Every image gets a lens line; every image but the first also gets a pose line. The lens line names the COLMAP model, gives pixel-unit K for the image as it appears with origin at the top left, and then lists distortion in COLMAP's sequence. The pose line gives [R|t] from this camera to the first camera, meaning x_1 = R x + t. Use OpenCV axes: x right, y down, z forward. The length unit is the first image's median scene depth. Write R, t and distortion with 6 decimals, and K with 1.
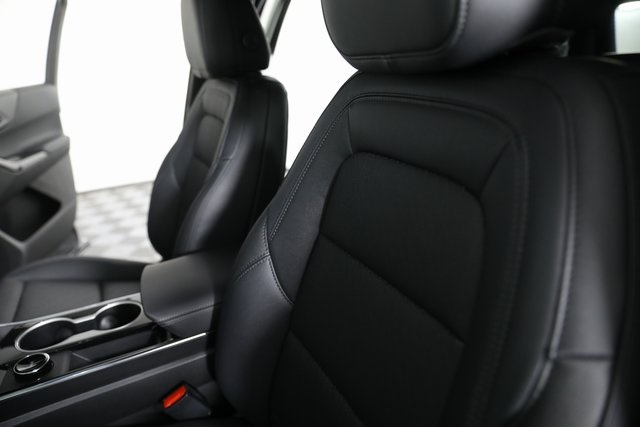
lens RADIAL K [[431.3, 0, 320.0], [0, 431.3, 213.5], [0, 0, 1]] dist [-0.119439, 0.085509]
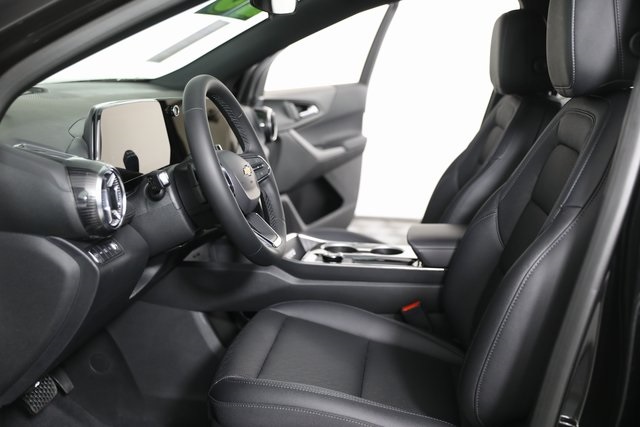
lens RADIAL K [[694.2, 0, 320.0], [0, 694.2, 213.5], [0, 0, 1]] dist [0.005075, 0.013860]
pose [[0.831297, 0.179647, -0.525996, 0.272390], [-0.253318, 0.964786, -0.070839, 0.184254], [0.494748, 0.192132, 0.847532, -0.563100]]
